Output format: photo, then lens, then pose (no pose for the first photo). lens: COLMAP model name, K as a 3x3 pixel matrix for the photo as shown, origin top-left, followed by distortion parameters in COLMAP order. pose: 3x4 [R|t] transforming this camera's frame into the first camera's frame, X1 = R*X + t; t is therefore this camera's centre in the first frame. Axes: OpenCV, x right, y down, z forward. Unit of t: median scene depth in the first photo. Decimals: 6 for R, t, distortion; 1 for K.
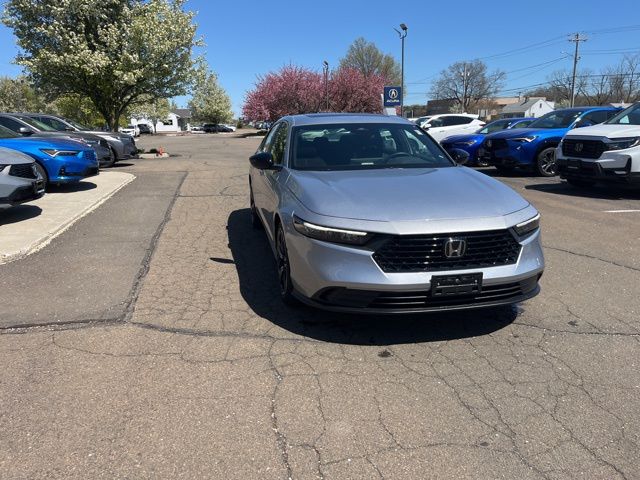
lens RADIAL K [[483.0, 0, 318.5], [0, 483.0, 237.7], [0, 0, 1]] dist [0.072318, -0.089740]
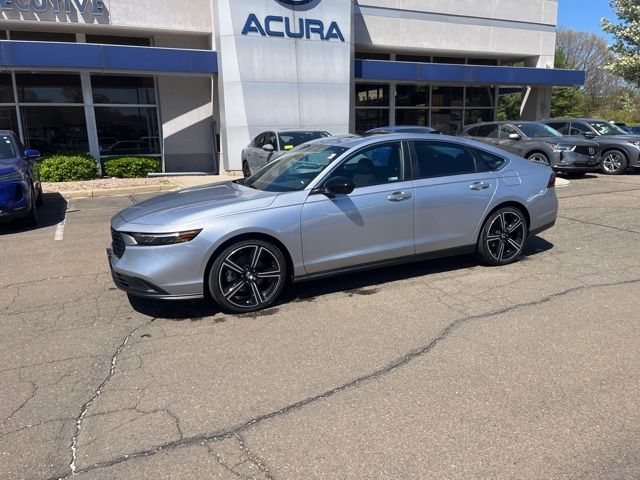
lens RADIAL K [[483.0, 0, 319.5], [0, 483.0, 242.4], [0, 0, 1]] dist [0.072318, -0.089740]
pose [[0.236793, 0.216374, -0.947160, 0.615834], [-0.201401, 0.964641, 0.170017, -0.112800], [0.950456, 0.150500, 0.271998, 0.398254]]
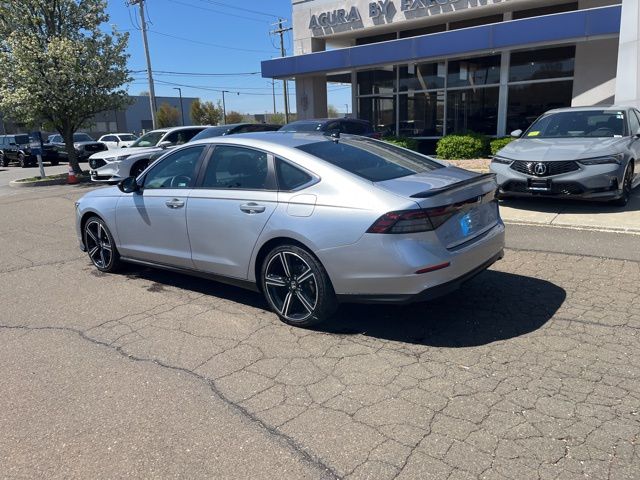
lens RADIAL K [[483.0, 0, 318.3], [0, 483.0, 242.4], [0, 0, 1]] dist [0.072318, -0.089740]
pose [[-0.771822, 0.190989, -0.606477, 0.331151], [-0.095204, 0.908356, 0.407216, -0.269827], [0.628671, 0.372038, -0.682906, 1.058655]]
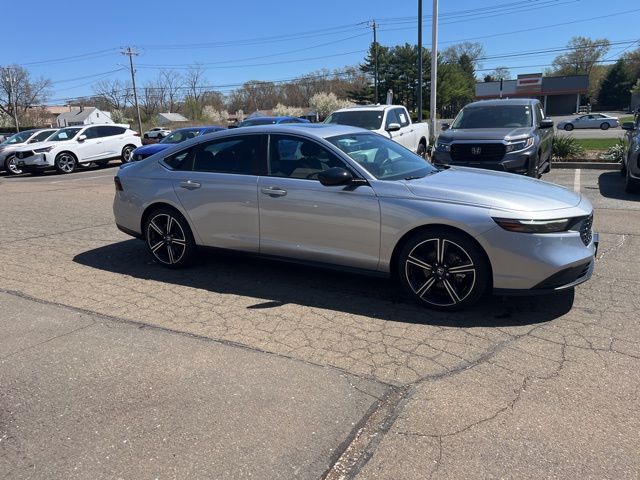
lens RADIAL K [[483.0, 0, 318.8], [0, 483.0, 234.6], [0, 0, 1]] dist [0.072318, -0.089740]
pose [[0.655787, -0.183687, 0.732258, -0.402489], [0.201100, 0.977406, 0.065083, -0.058726], [-0.727669, 0.104577, 0.677910, 0.210514]]
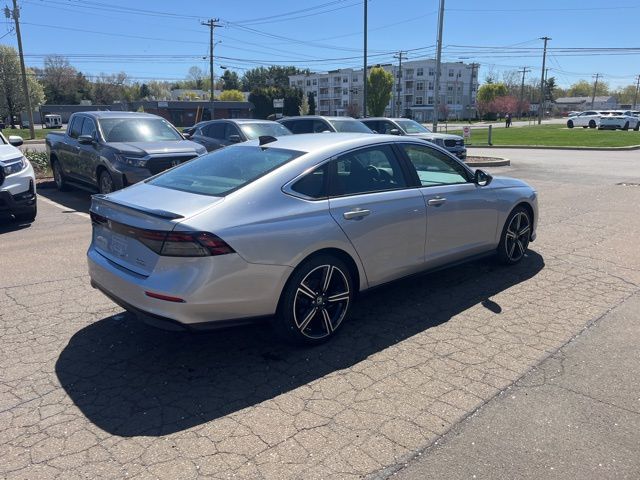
lens RADIAL K [[483.0, 0, 319.2], [0, 483.0, 236.9], [0, 0, 1]] dist [0.072318, -0.089740]
pose [[-0.498130, -0.186452, 0.846819, -0.418133], [0.217165, 0.918657, 0.330014, -0.228978], [-0.839468, 0.348289, -0.417119, 0.878829]]
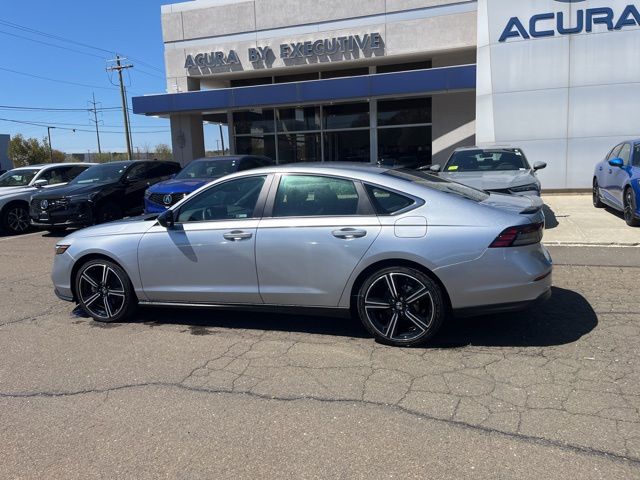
lens RADIAL K [[483.0, 0, 318.3], [0, 483.0, 233.1], [0, 0, 1]] dist [0.072318, -0.089740]
pose [[-0.516368, 0.161452, -0.841009, 0.488094], [-0.149874, 0.949873, 0.274371, -0.231907], [0.843150, 0.267722, -0.466287, 0.895868]]
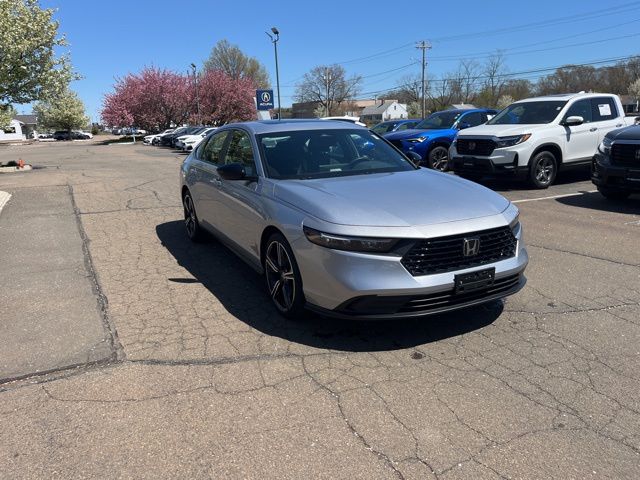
lens RADIAL K [[483.0, 0, 317.5], [0, 483.0, 241.5], [0, 0, 1]] dist [0.072318, -0.089740]
pose [[0.964515, -0.081467, 0.251144, -0.101232], [0.081029, 0.996638, 0.012103, -0.009904], [-0.251285, 0.008677, 0.967874, 0.019865]]
